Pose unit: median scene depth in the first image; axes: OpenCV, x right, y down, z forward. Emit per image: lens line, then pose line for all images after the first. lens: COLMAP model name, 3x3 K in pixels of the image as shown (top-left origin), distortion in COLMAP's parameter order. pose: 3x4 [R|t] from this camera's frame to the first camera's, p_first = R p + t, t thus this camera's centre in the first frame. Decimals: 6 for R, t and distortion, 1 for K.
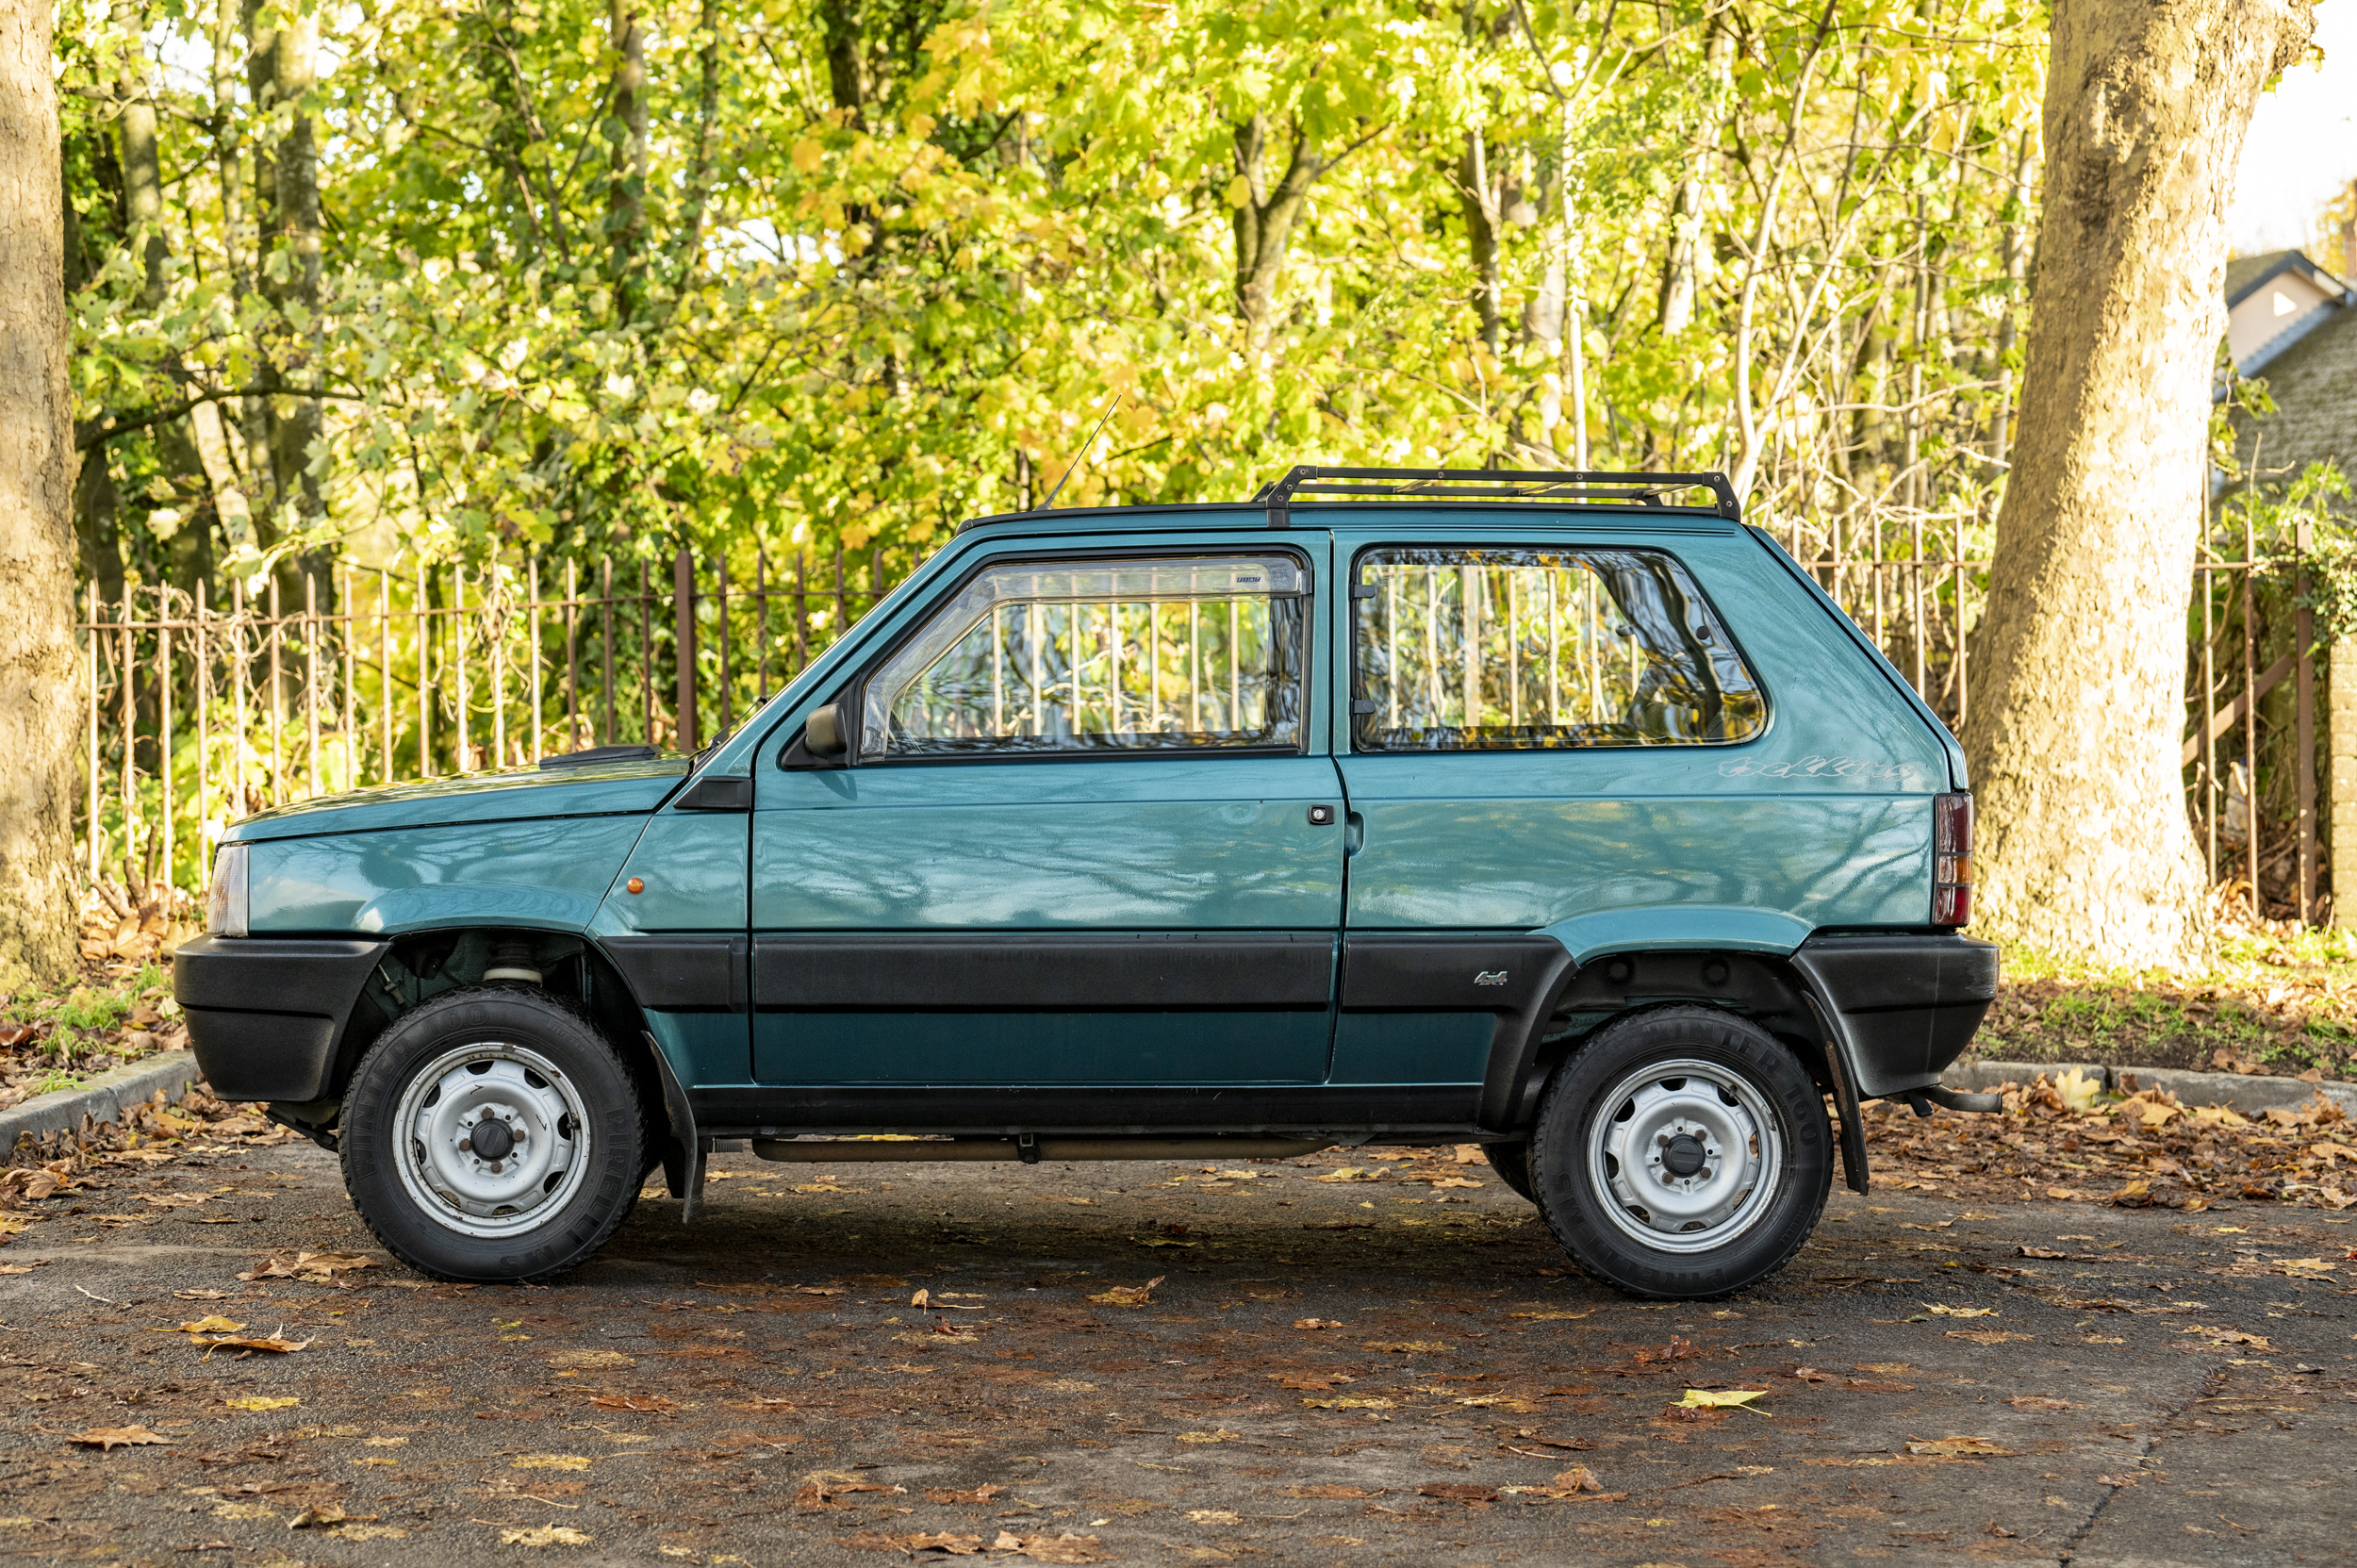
lens RADIAL K [[4990.0, 0, 1178.5], [0, 4990.0, 784.0], [0, 0, 1]] dist [-0.039461, 0.282999]
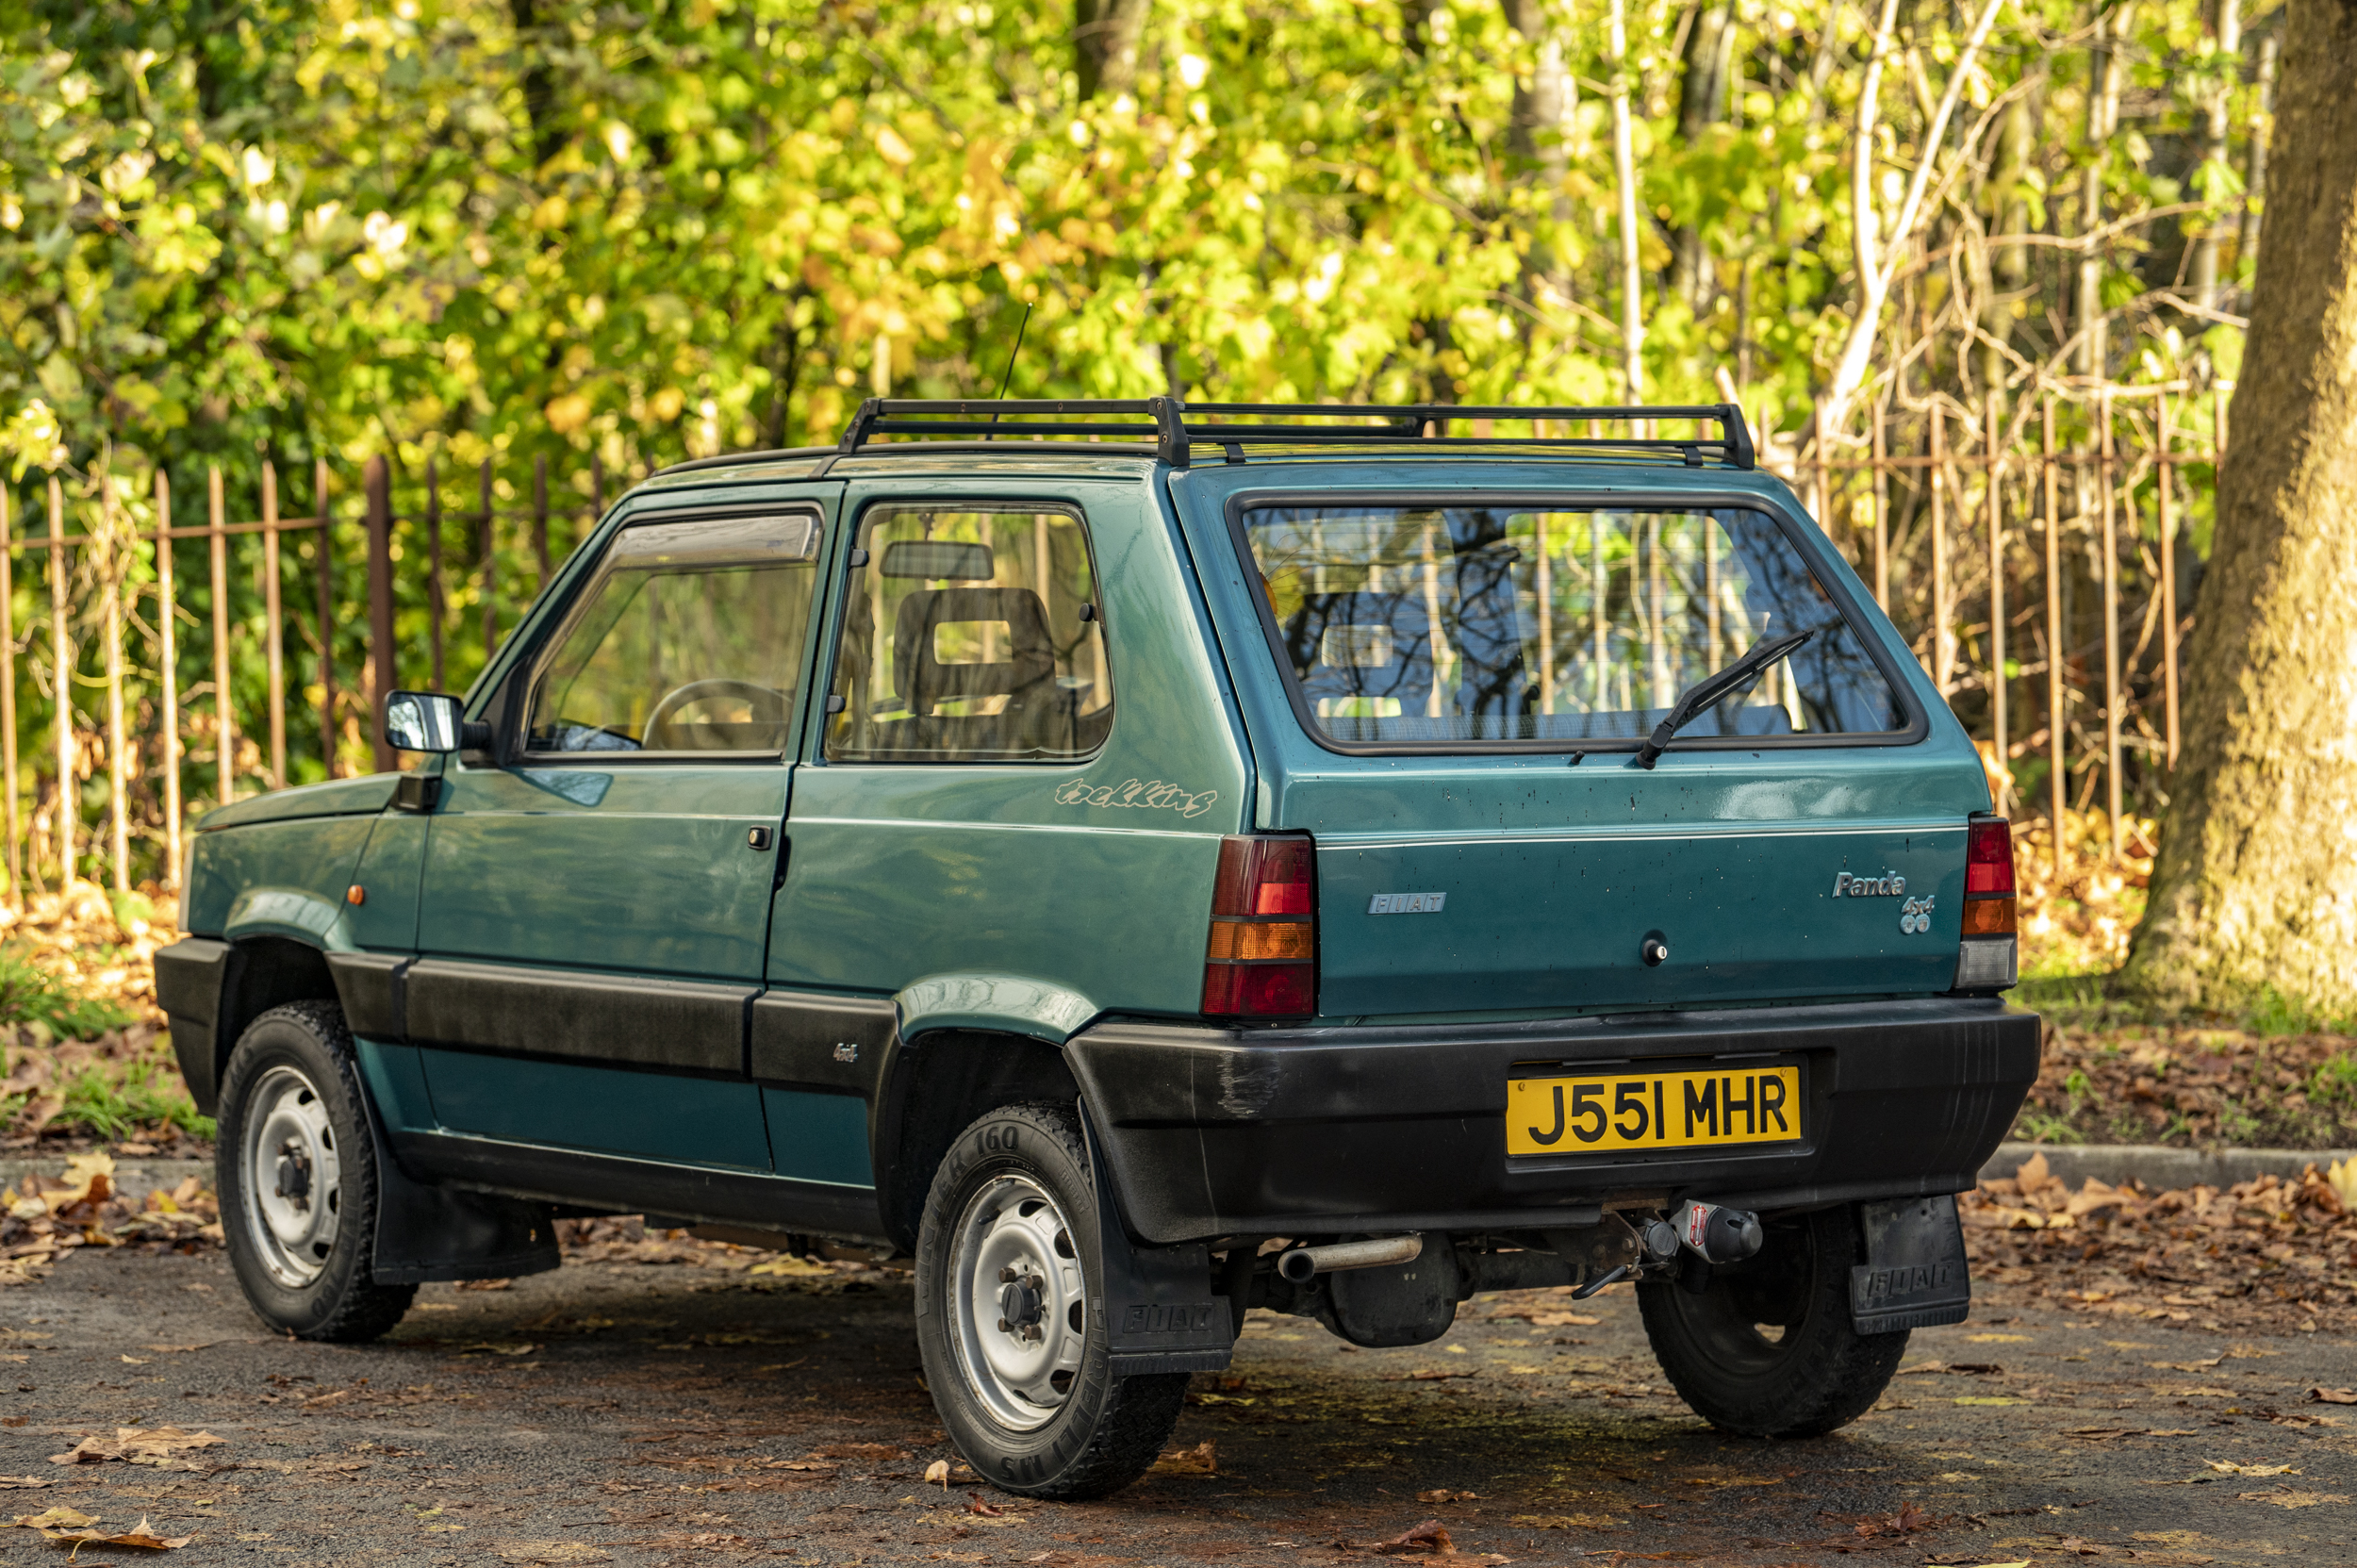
lens RADIAL K [[7807.5, 0, 1175.7], [0, 7807.5, 825.4], [0, 0, 1]] dist [0.046384, -0.076337]
pose [[0.998996, -0.012502, 0.043013, -0.044573], [0.011933, 0.999838, 0.013455, -0.010010], [-0.043174, -0.012928, 0.998984, -0.154949]]
